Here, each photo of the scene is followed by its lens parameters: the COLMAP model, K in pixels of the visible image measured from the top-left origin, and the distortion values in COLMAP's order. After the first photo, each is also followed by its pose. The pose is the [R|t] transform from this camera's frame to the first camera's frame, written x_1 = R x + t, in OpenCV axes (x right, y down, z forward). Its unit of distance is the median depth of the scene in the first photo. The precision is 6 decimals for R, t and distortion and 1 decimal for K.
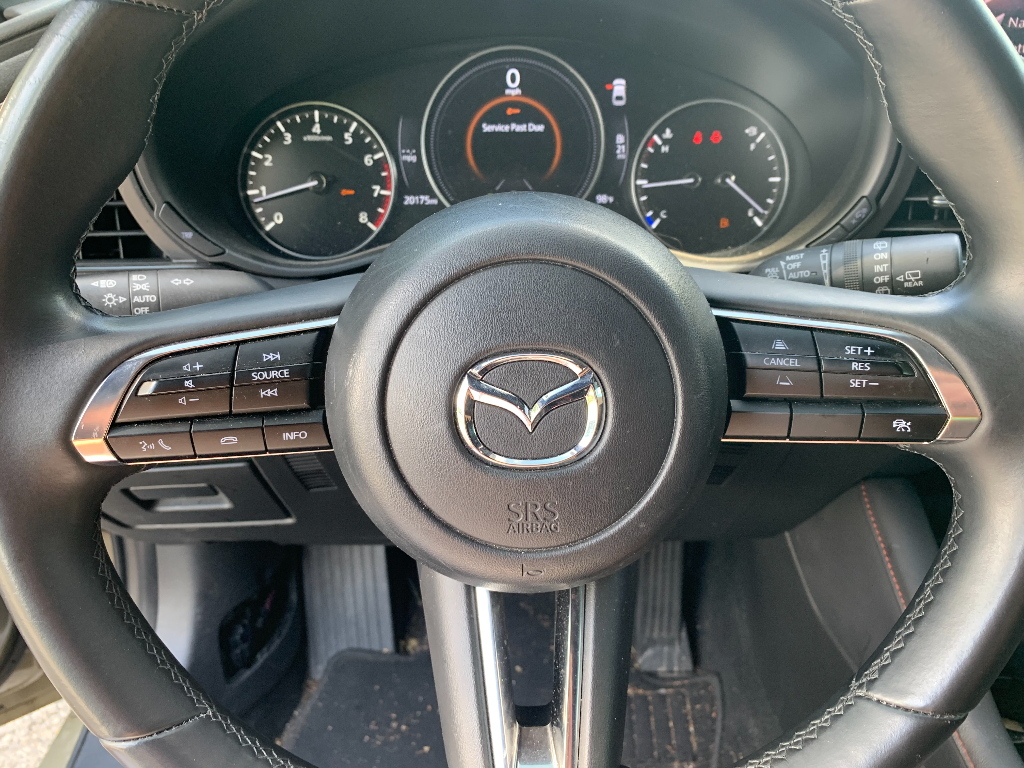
lens RADIAL K [[789.2, 0, 513.2], [0, 789.2, 378.4], [0, 0, 1]] dist [0.019146, -0.018266]
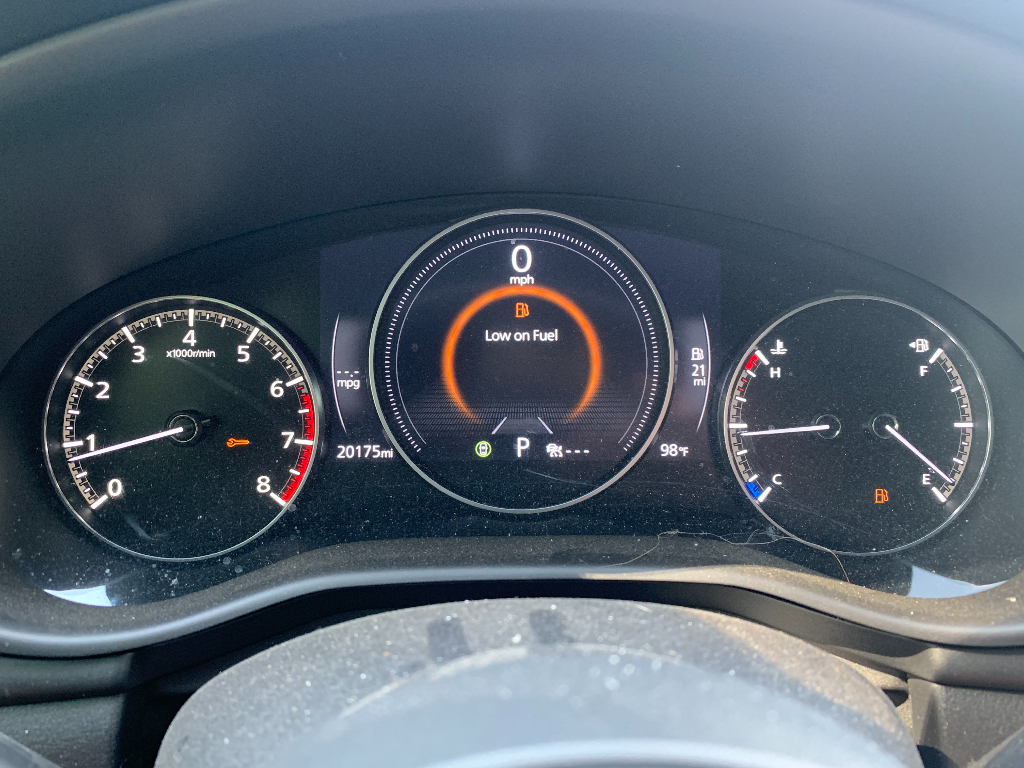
lens RADIAL K [[789.2, 0, 511.7], [0, 789.2, 384.8], [0, 0, 1]] dist [0.019146, -0.018266]
pose [[0.999952, 0.004802, 0.008592, -0.012392], [-0.003285, 0.985683, -0.168579, -0.180341], [-0.009279, 0.168543, 0.985651, 0.415883]]
